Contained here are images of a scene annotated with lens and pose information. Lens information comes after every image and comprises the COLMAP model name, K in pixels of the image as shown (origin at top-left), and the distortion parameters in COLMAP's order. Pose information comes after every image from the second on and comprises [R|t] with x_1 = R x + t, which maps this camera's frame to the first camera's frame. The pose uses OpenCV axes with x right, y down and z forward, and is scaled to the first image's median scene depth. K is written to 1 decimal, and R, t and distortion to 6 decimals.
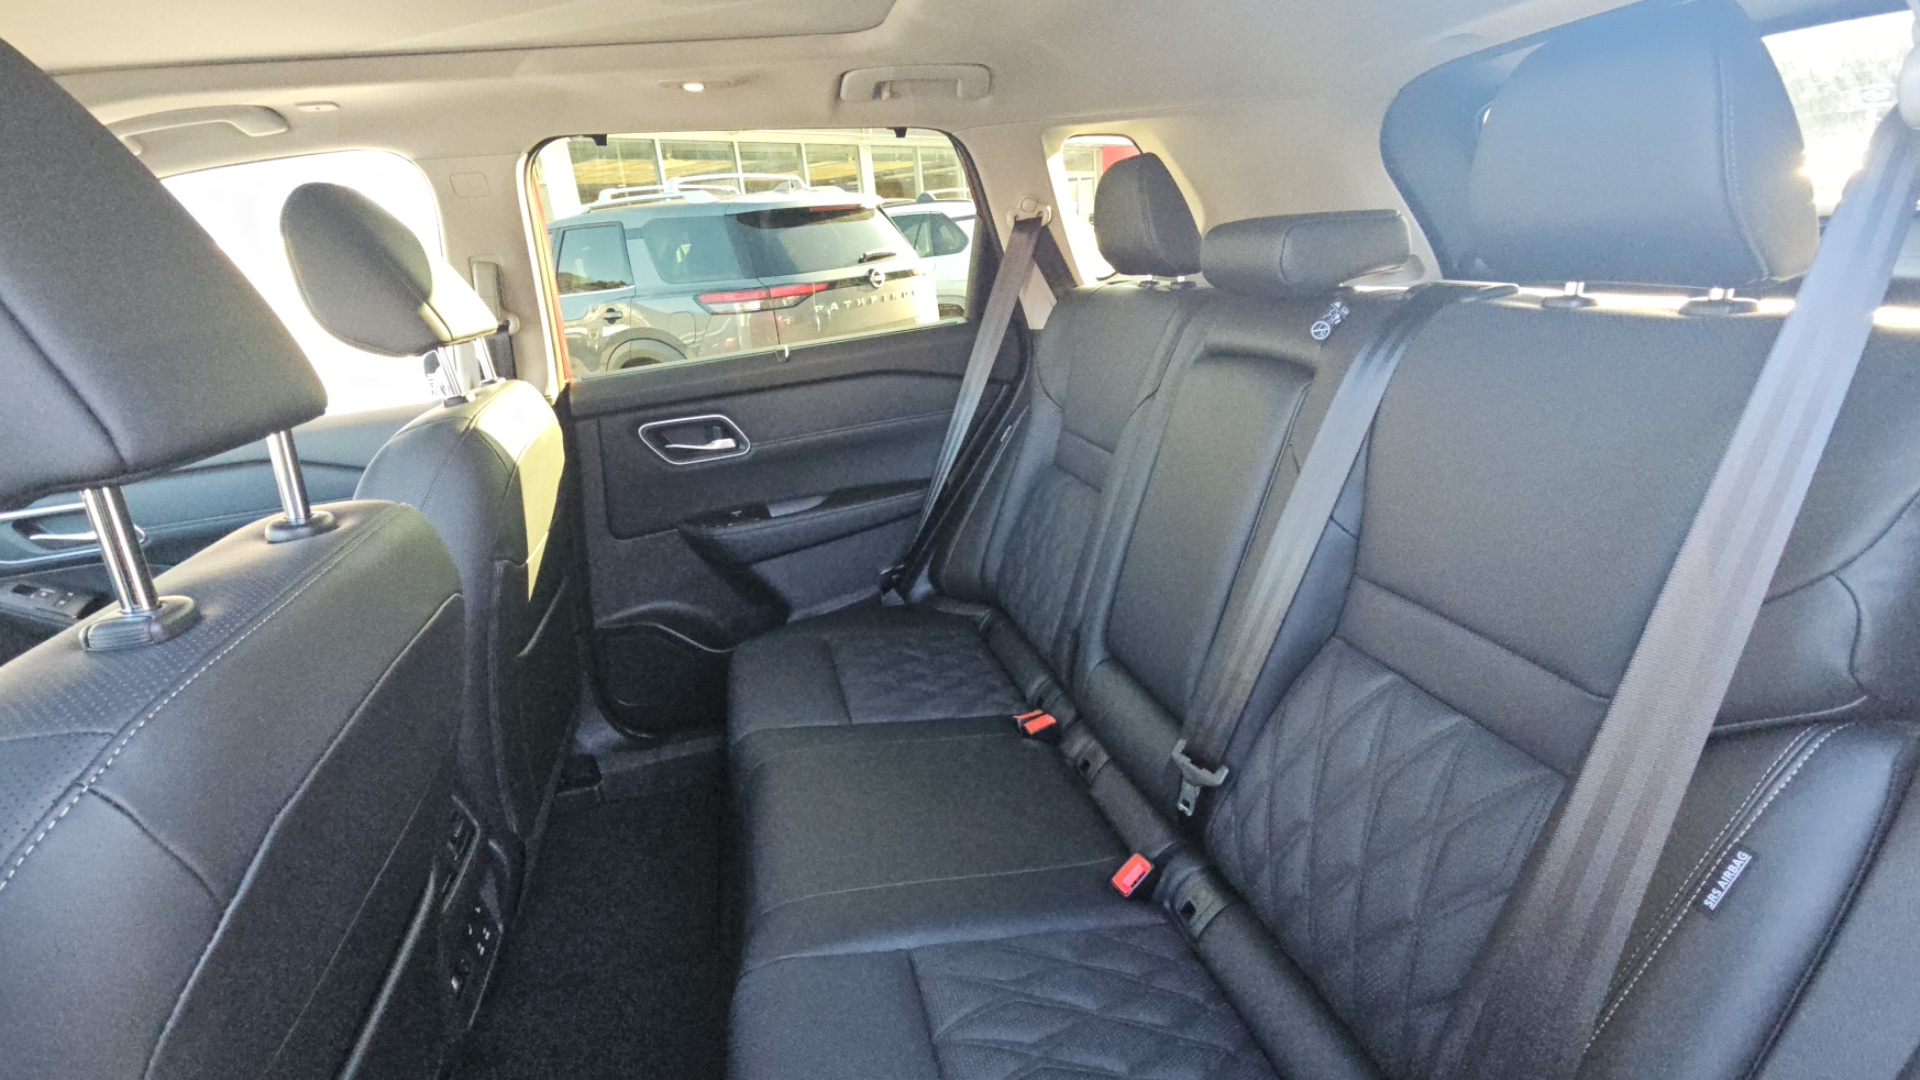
lens RADIAL K [[862.0, 0, 965.2], [0, 862.0, 526.8], [0, 0, 1]] dist [0.015994, -0.014378]
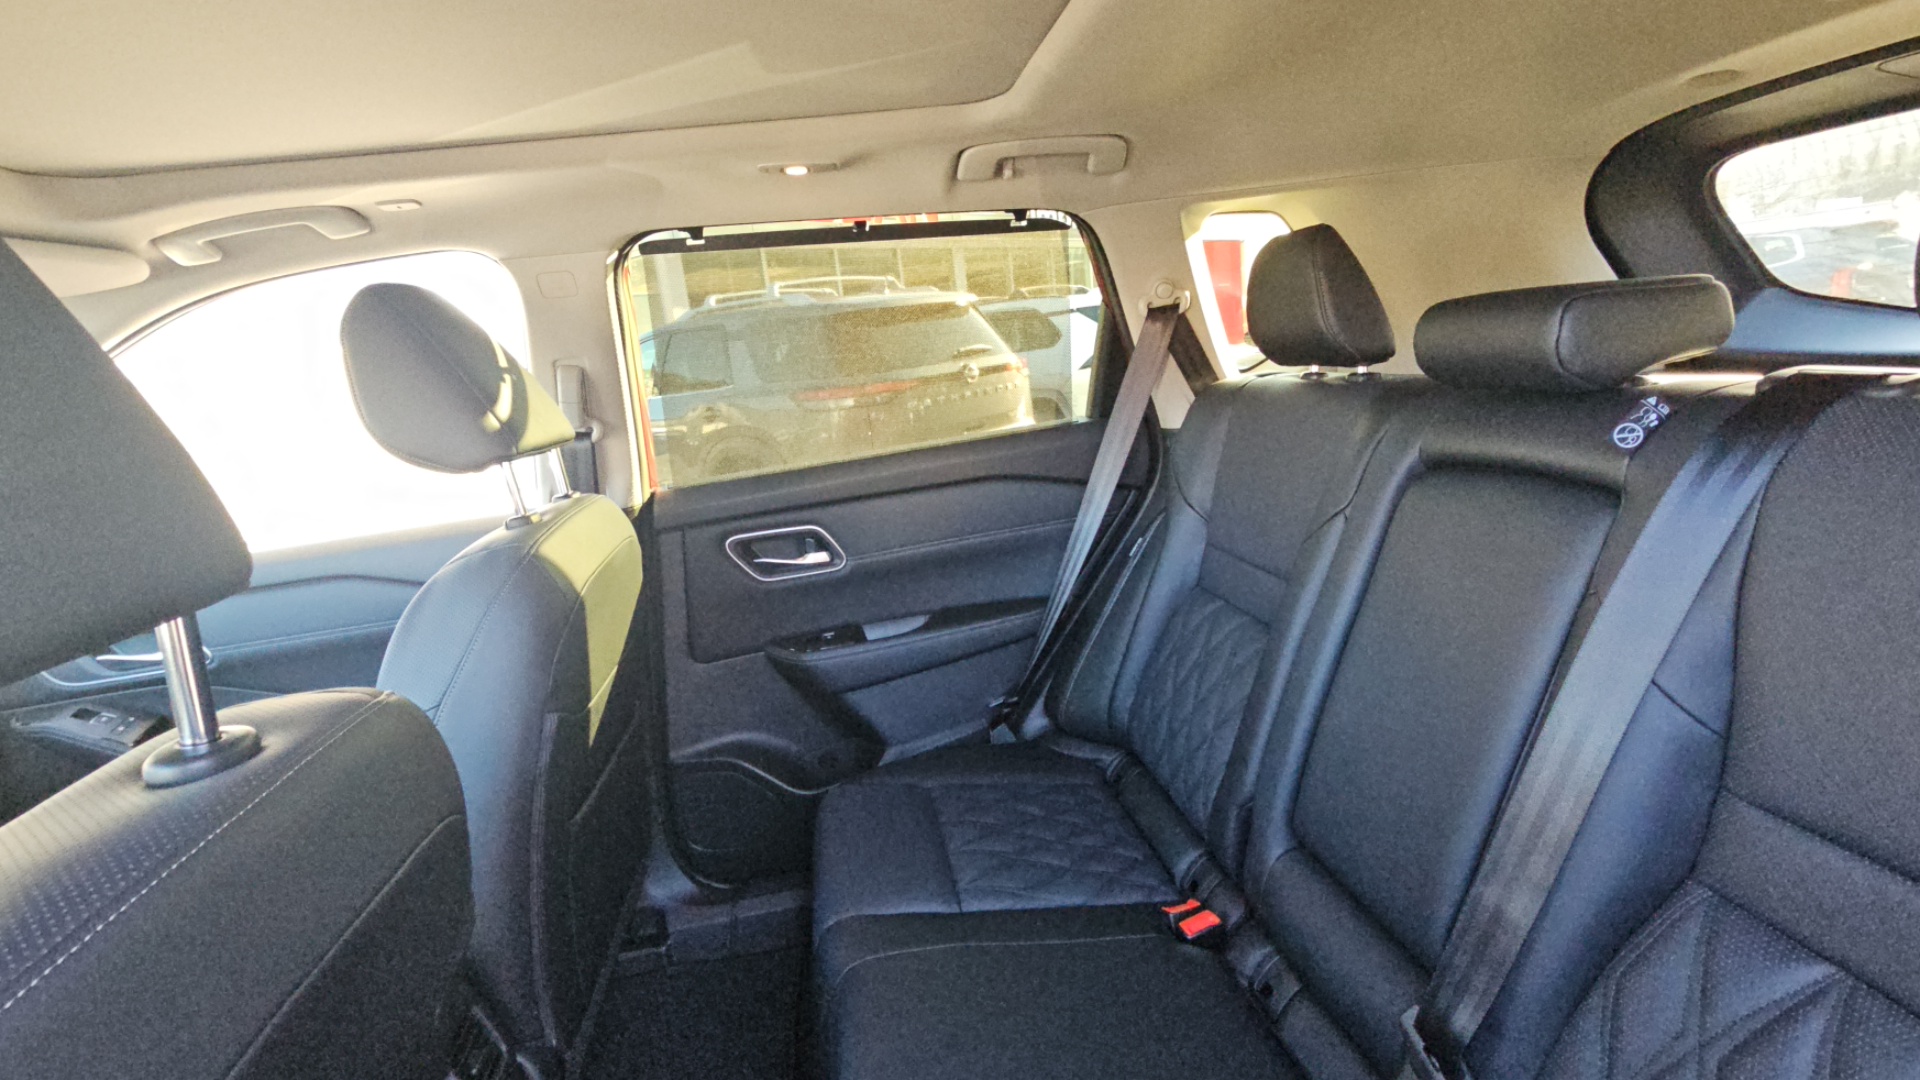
lens RADIAL K [[862.0, 0, 965.2], [0, 862.0, 526.8], [0, 0, 1]] dist [0.015994, -0.014378]
pose [[0.995002, -0.000210, -0.099858, -0.040568], [-0.010117, 0.994640, -0.102898, -0.041376], [0.099344, 0.103394, 0.989667, 0.136305]]
